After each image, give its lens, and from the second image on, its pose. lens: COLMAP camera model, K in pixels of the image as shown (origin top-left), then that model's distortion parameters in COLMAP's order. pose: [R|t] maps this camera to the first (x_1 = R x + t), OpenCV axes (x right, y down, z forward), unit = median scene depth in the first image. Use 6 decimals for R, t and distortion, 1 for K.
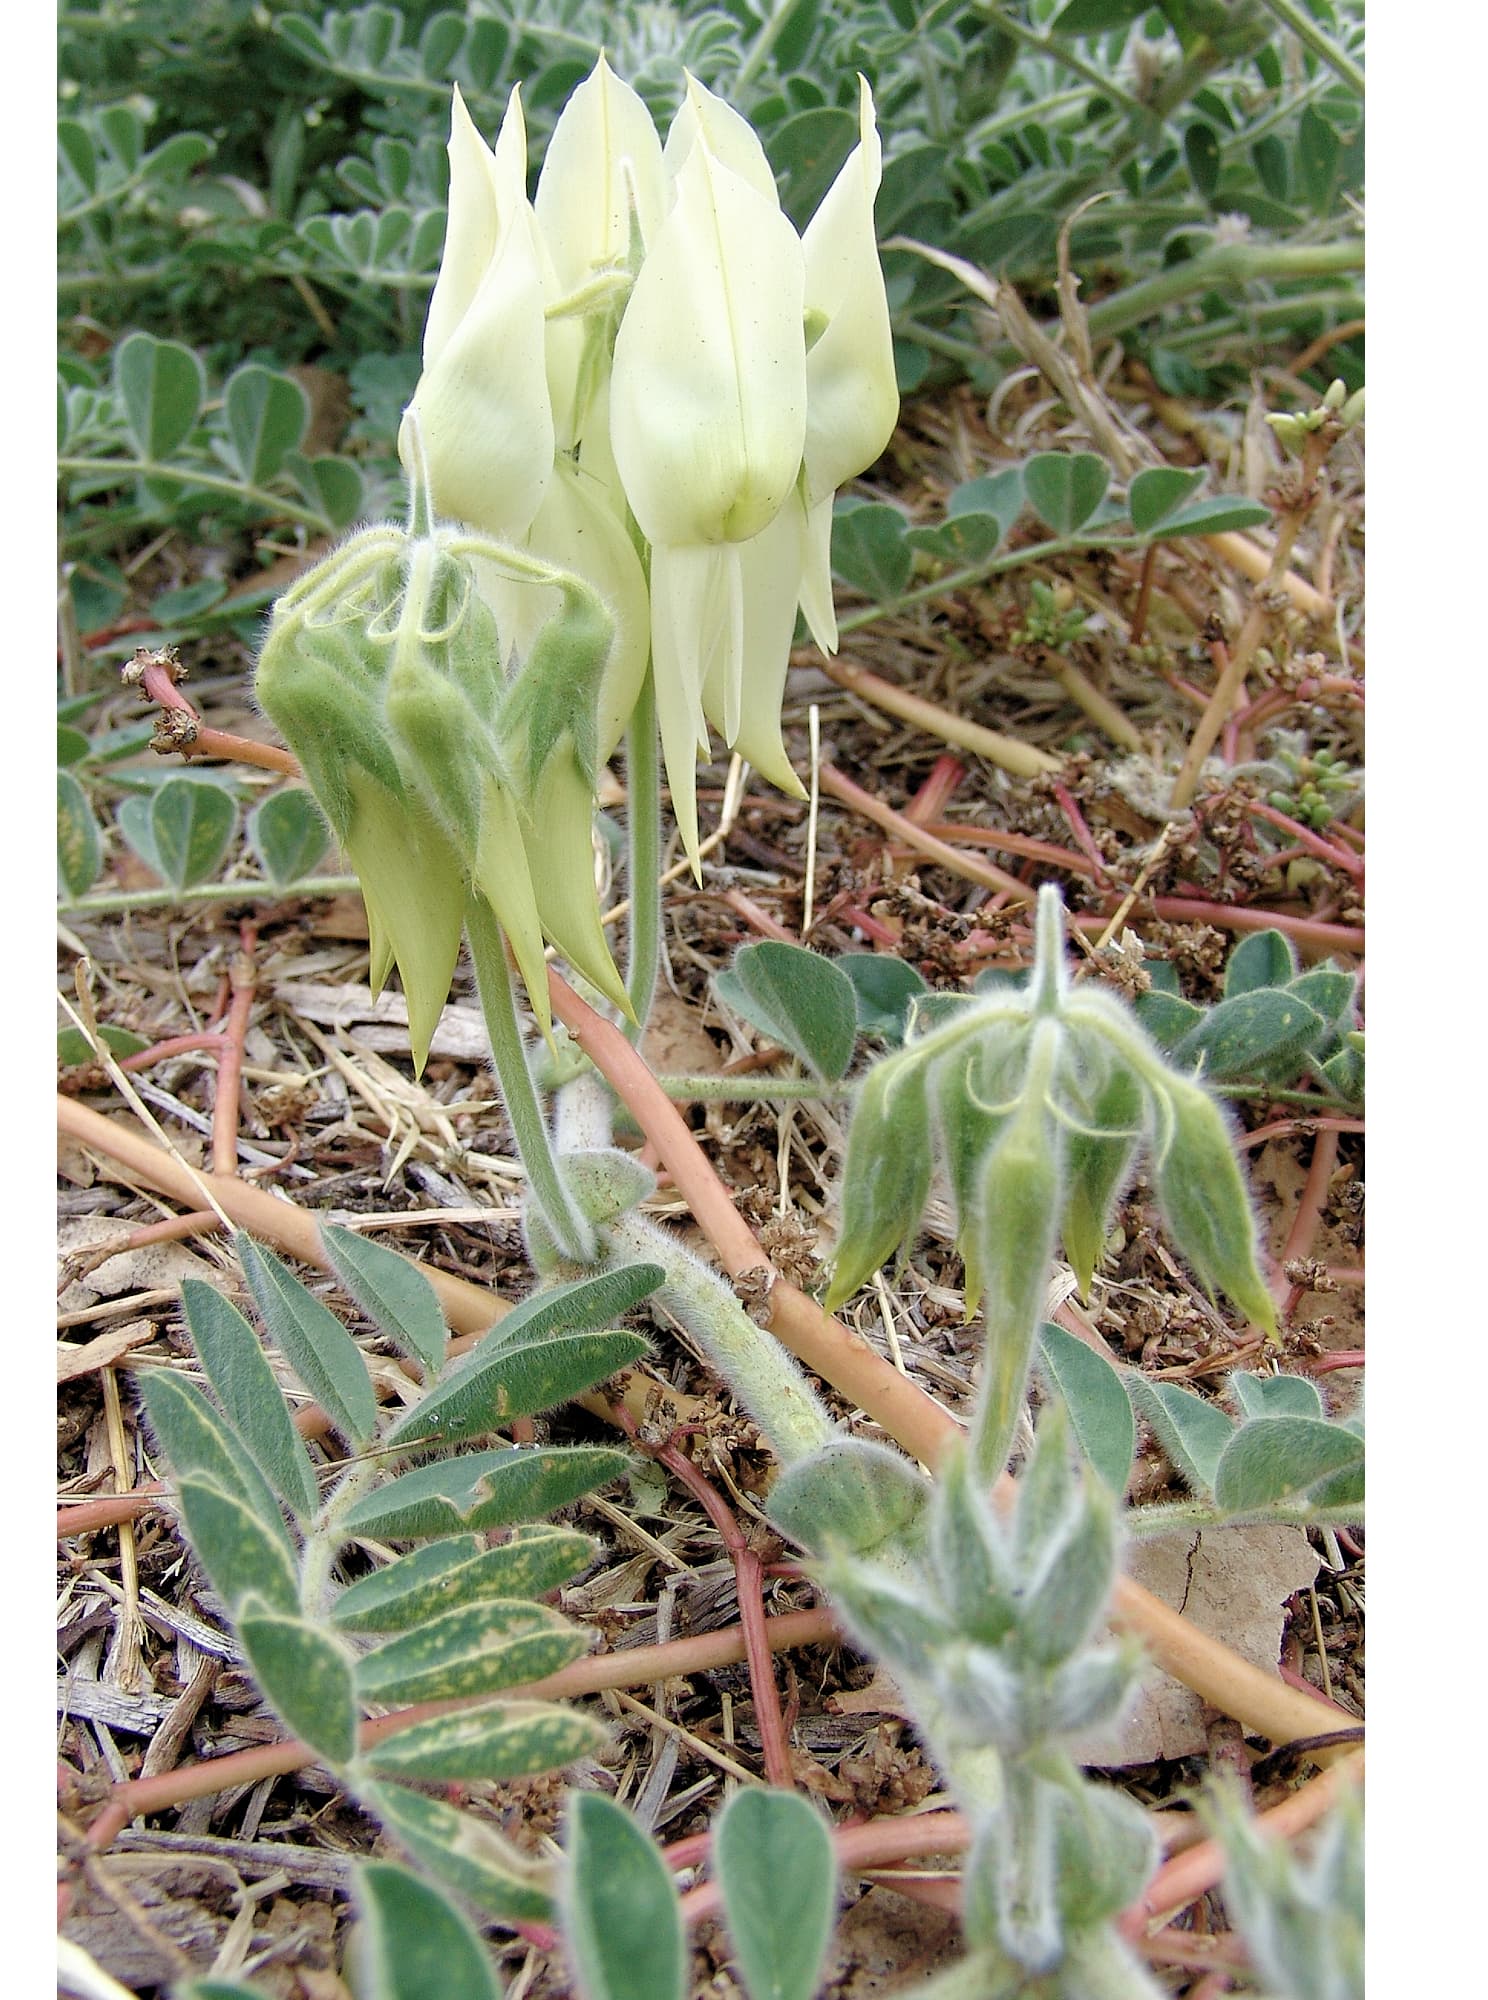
lens RADIAL K [[2633.6, 0, 744.0], [0, 2633.6, 1000.0], [0, 0, 1]] dist [-0.163440, 0.215885]
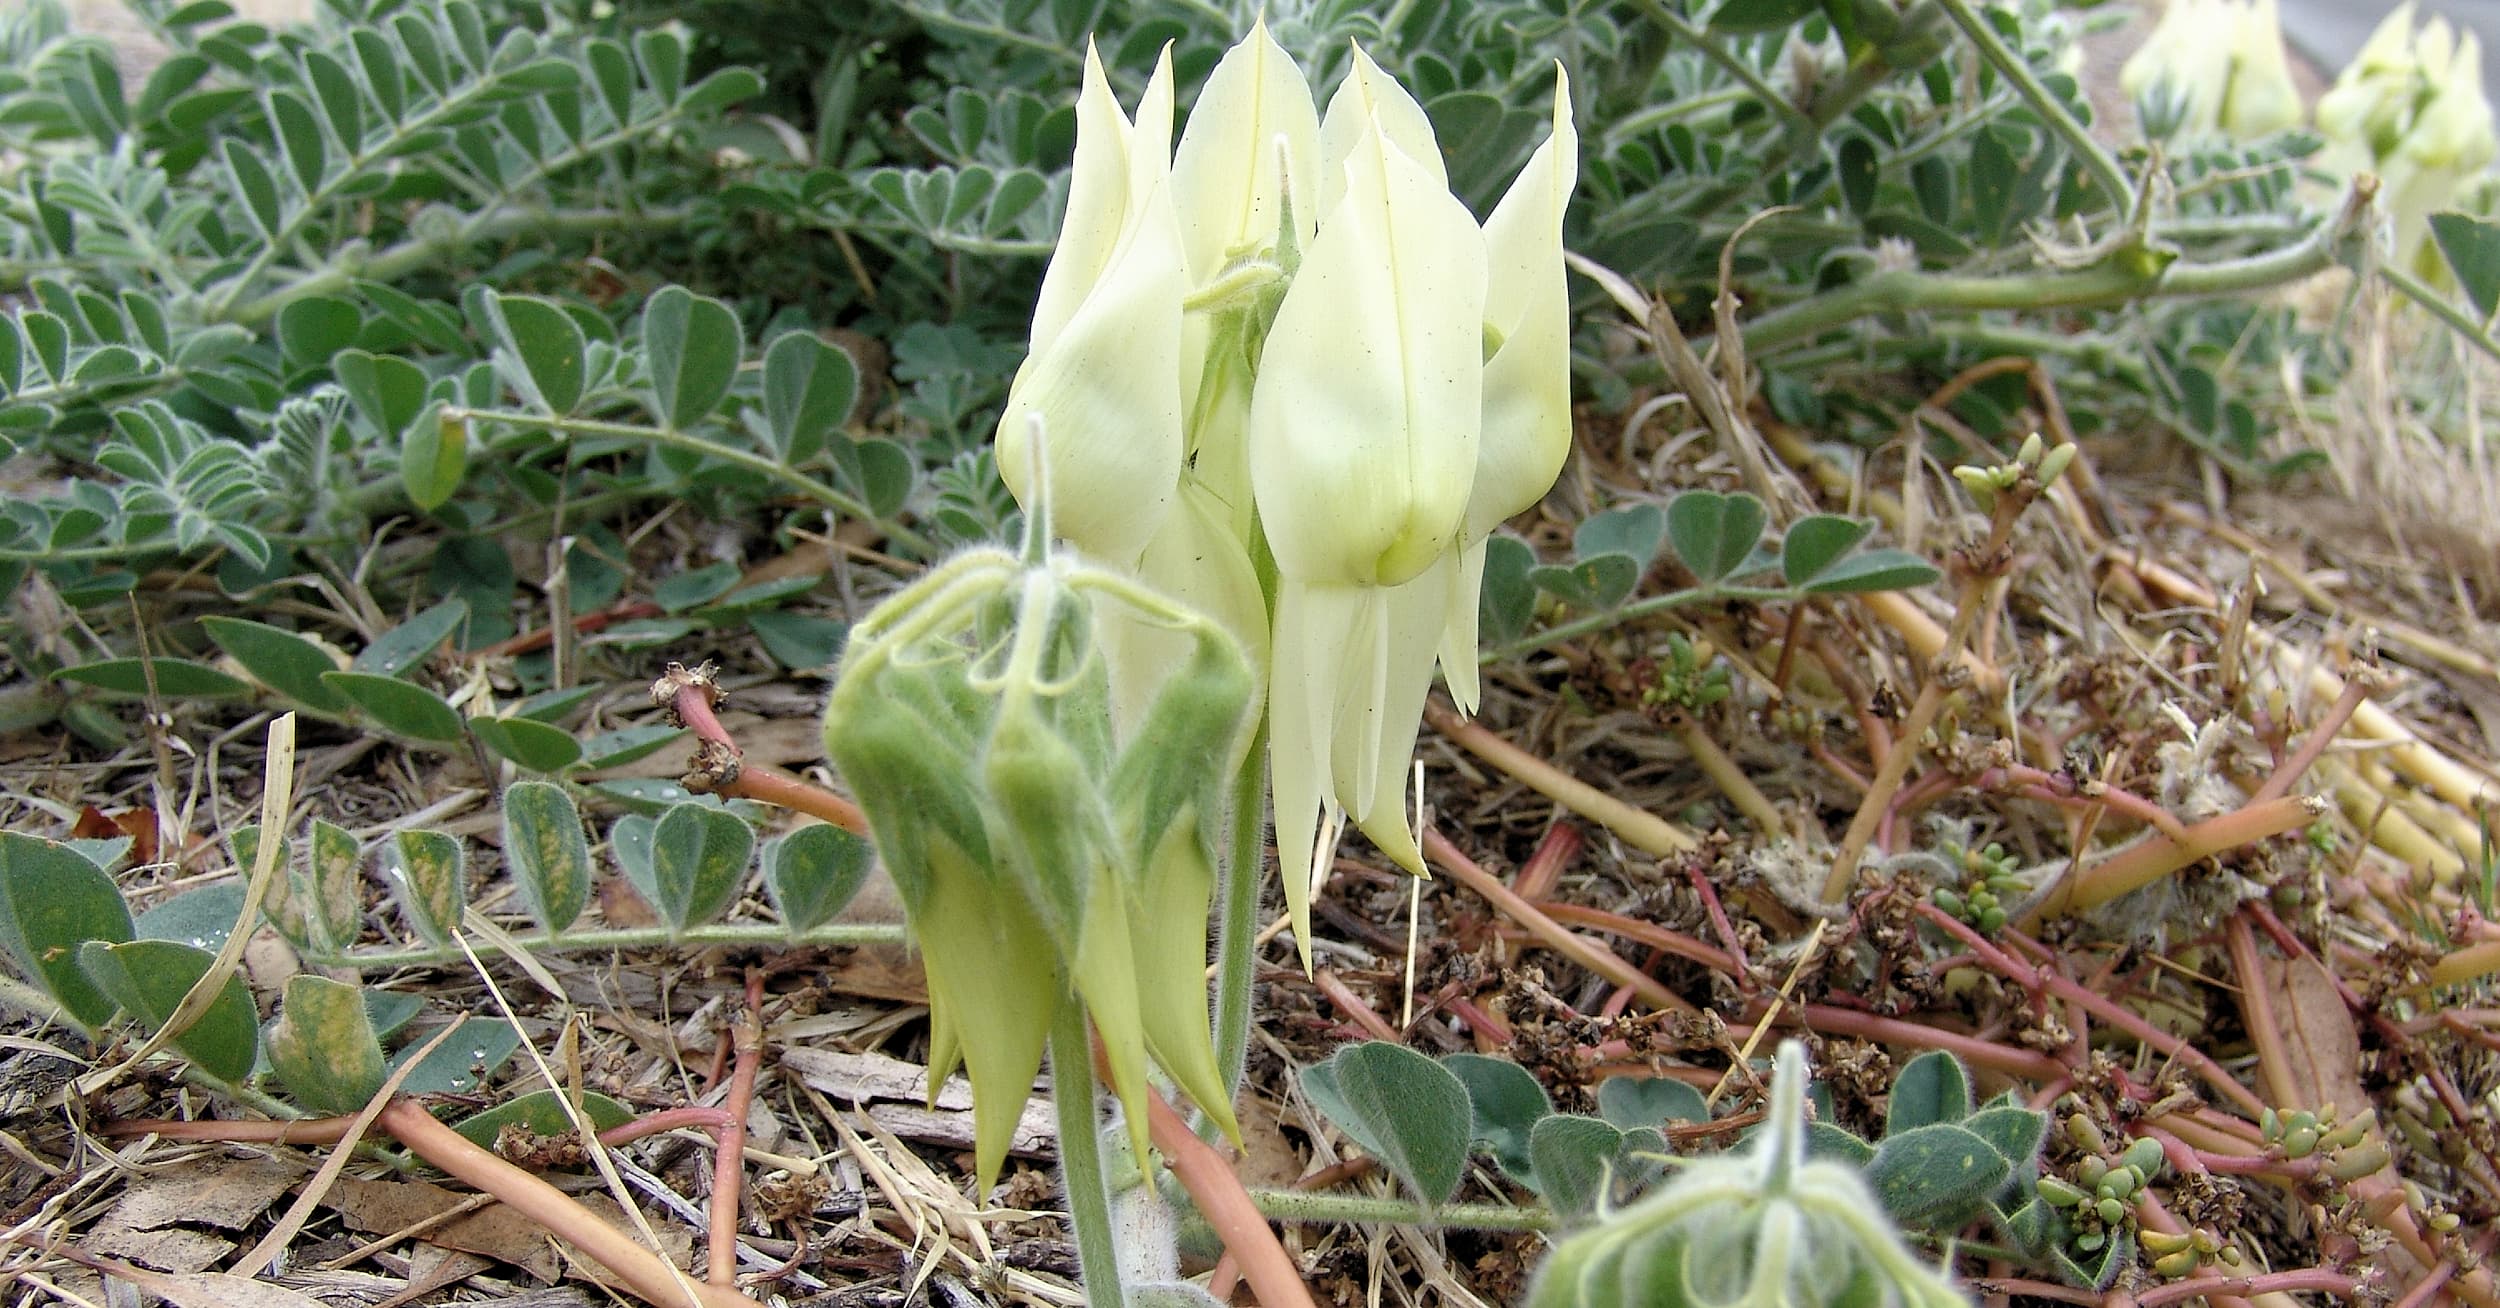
lens RADIAL K [[2606.7, 0, 1250.0], [0, 2606.7, 654.0], [0, 0, 1]] dist [-0.171749, 0.223901]
pose [[0.997115, 0.060921, 0.045289, -0.072304], [-0.055509, 0.992108, -0.112428, -0.046852], [-0.051781, 0.109589, 0.992627, 0.137906]]
